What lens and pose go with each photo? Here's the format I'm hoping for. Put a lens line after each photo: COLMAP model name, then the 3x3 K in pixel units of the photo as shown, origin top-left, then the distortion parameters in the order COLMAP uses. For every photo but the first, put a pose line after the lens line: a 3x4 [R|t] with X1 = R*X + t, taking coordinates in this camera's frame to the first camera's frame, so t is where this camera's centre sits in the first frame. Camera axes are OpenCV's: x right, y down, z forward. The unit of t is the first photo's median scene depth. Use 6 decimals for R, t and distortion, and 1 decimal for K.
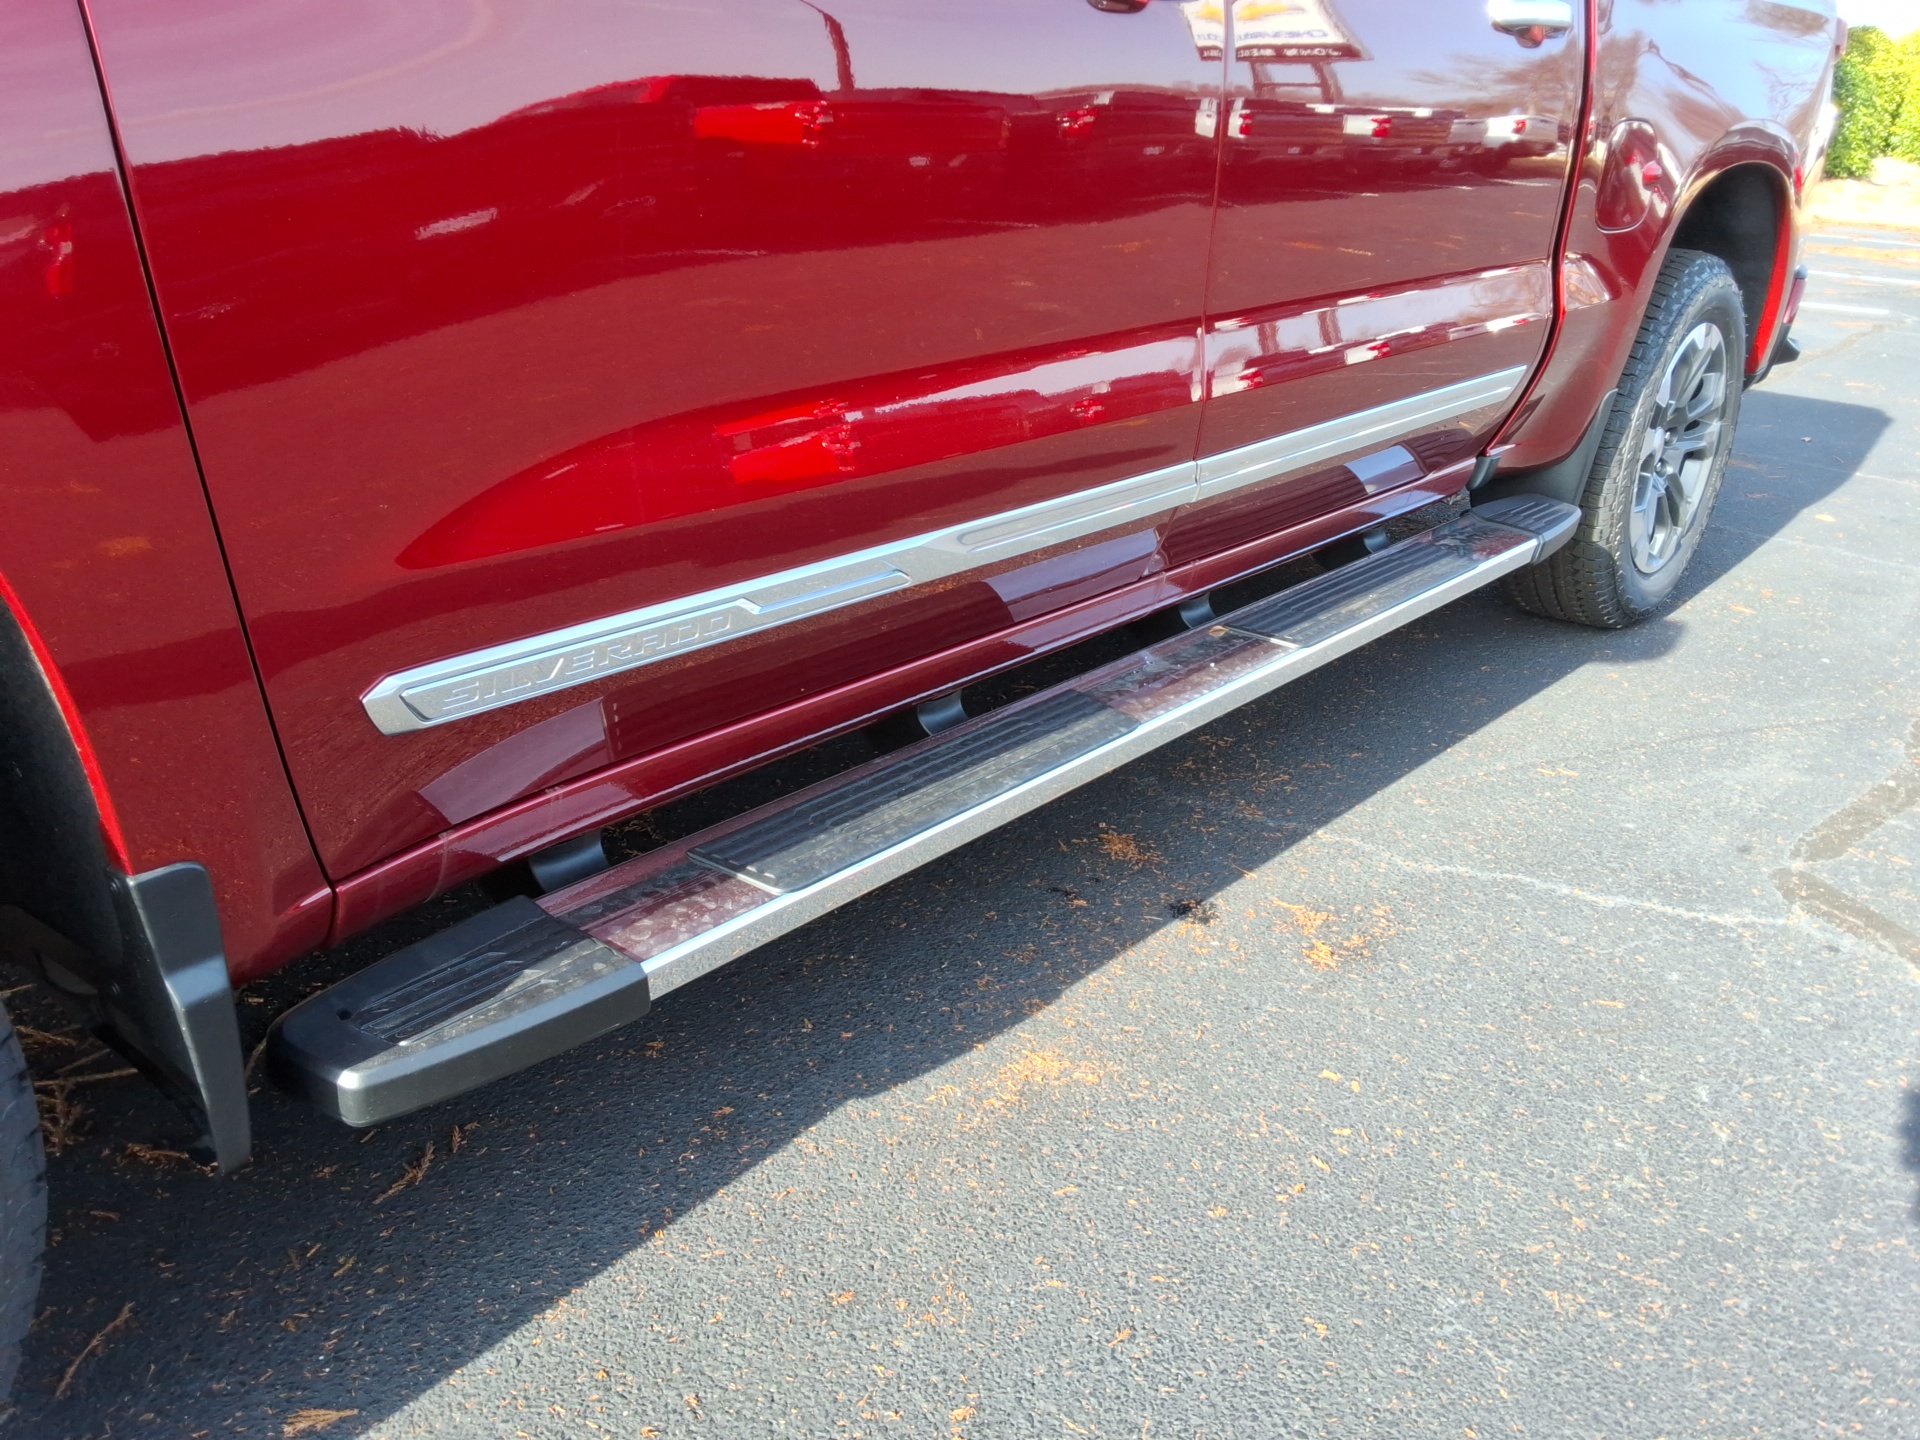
lens RADIAL K [[1543.5, 0, 965.5], [0, 1543.5, 699.0], [0, 0, 1]] dist [0.114627, -0.192075]
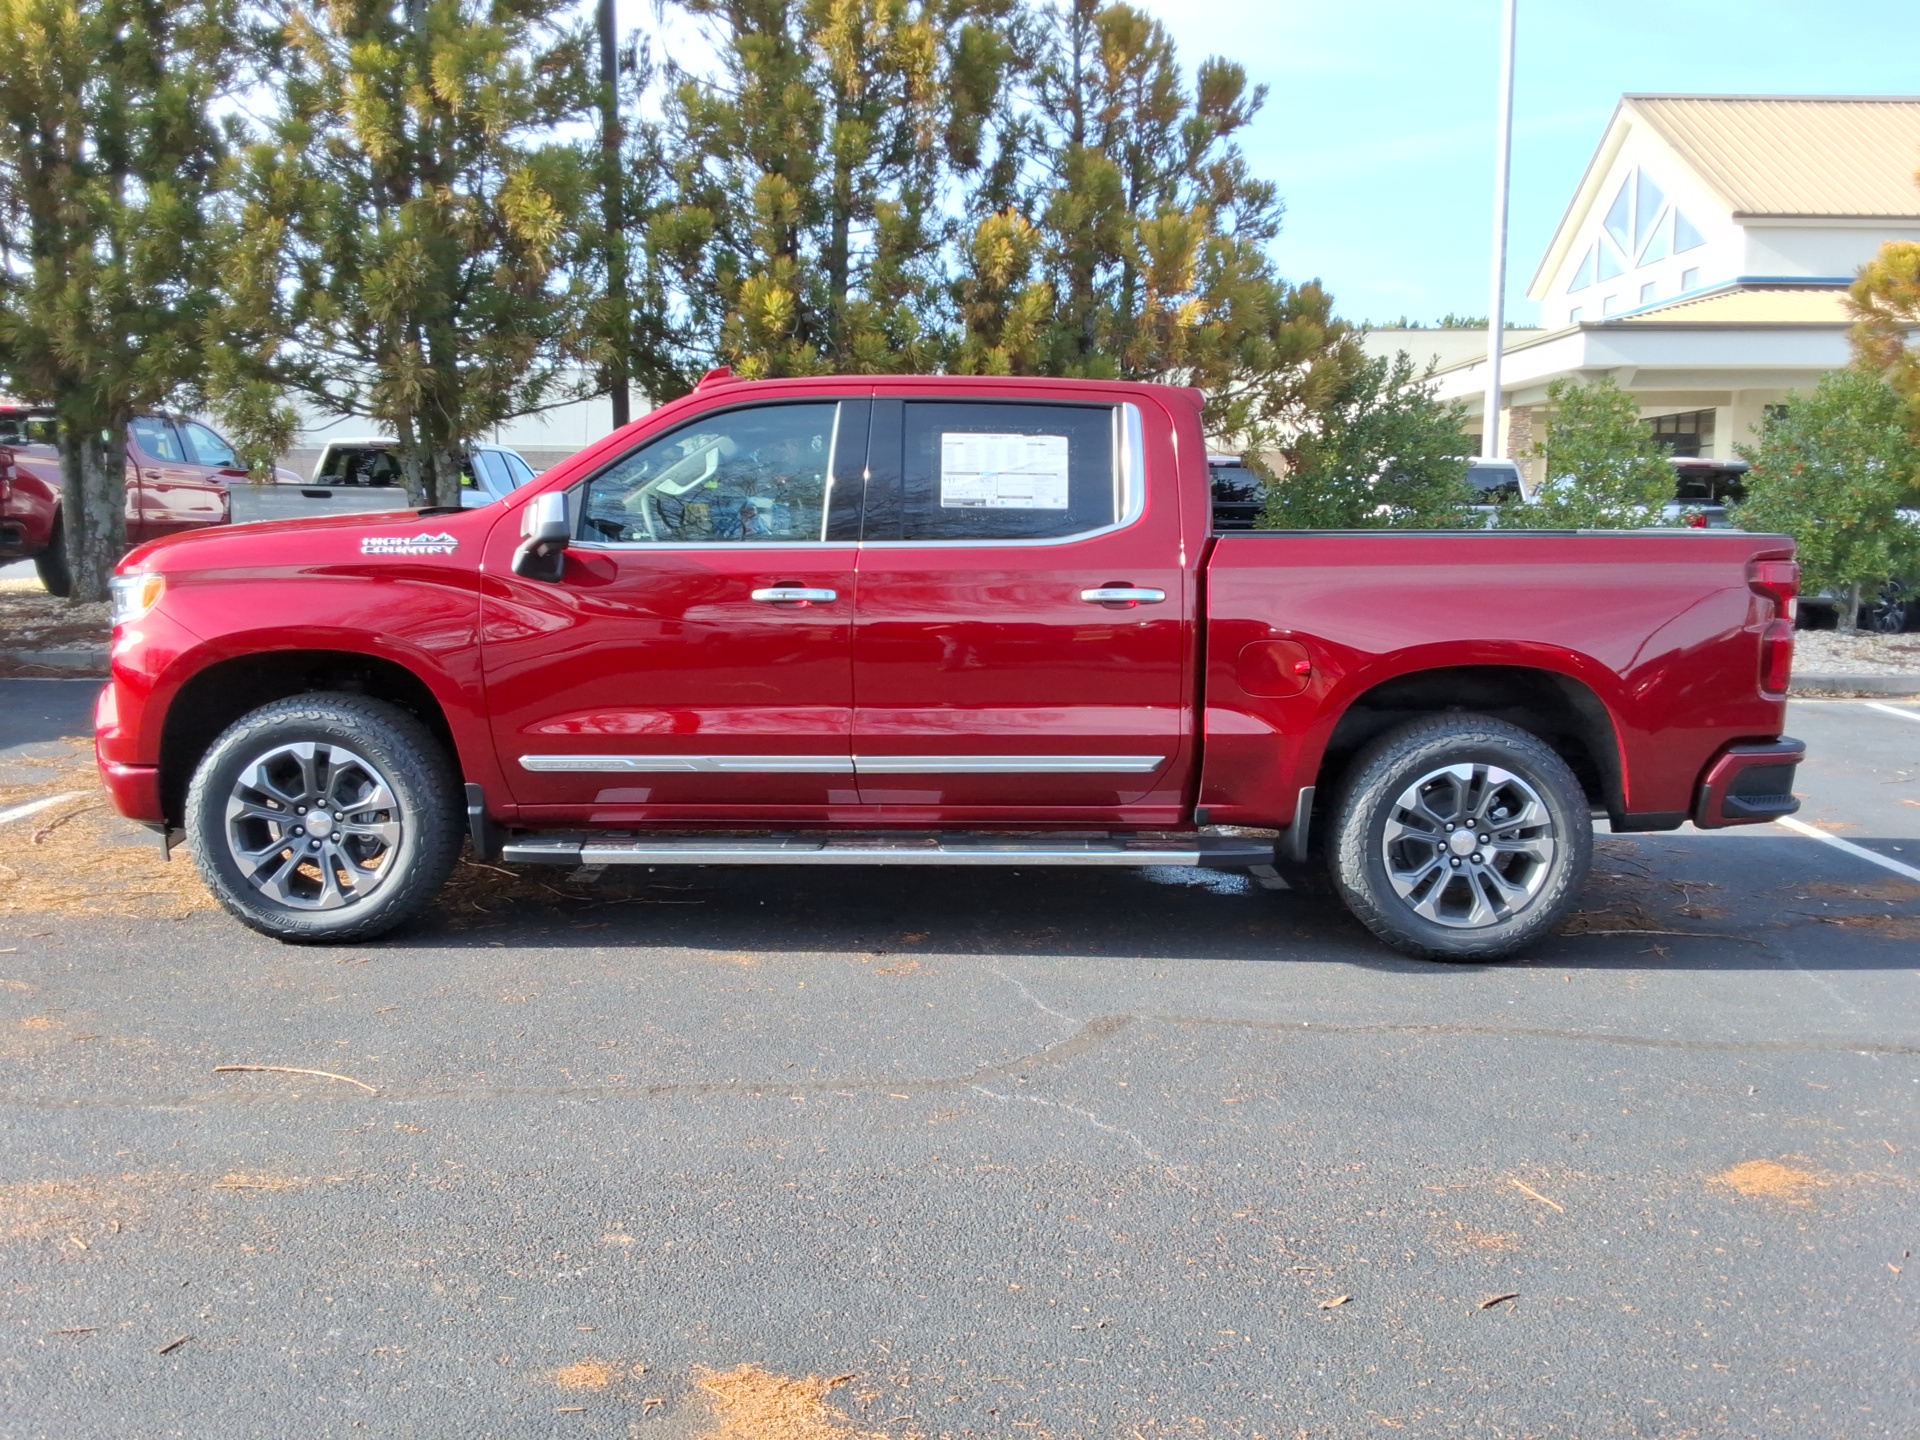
lens RADIAL K [[1543.5, 0, 965.5], [0, 1543.5, 699.0], [0, 0, 1]] dist [0.114627, -0.192075]
pose [[0.657202, 0.077186, -0.749752, 2.278421], [-0.261368, 0.956357, -0.130648, 0.049067], [0.706946, 0.281823, 0.648694, -0.630181]]
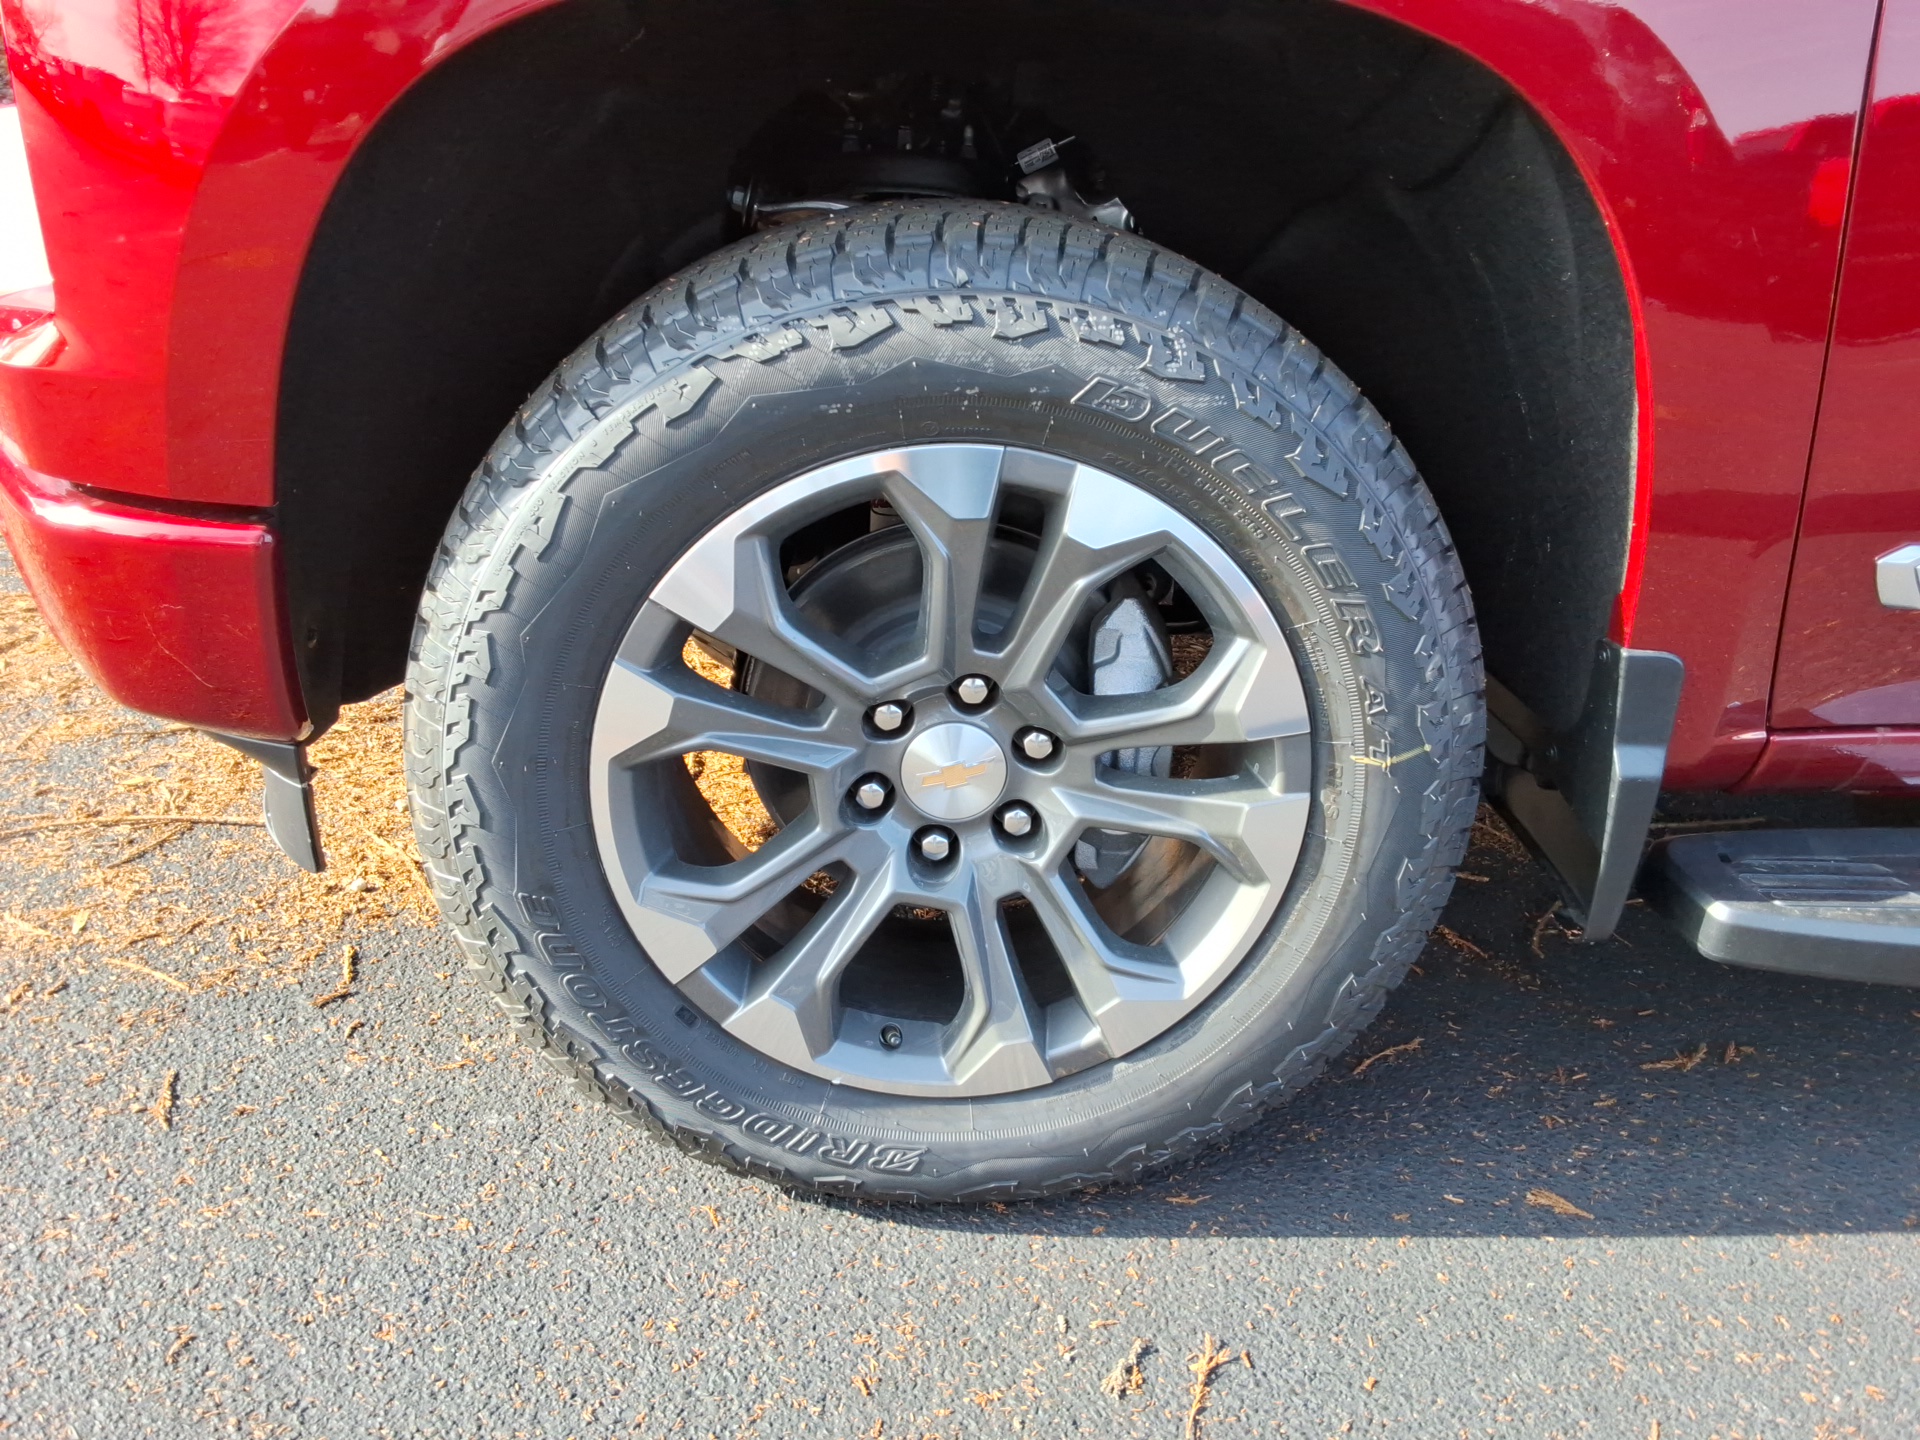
lens RADIAL K [[1543.5, 0, 965.5], [0, 1543.5, 699.0], [0, 0, 1]] dist [0.114627, -0.192075]
pose [[0.680595, 0.297099, -0.669718, -0.046764], [-0.302937, 0.946408, 0.111987, 0.090204], [0.667098, 0.126664, 0.734123, -0.081254]]
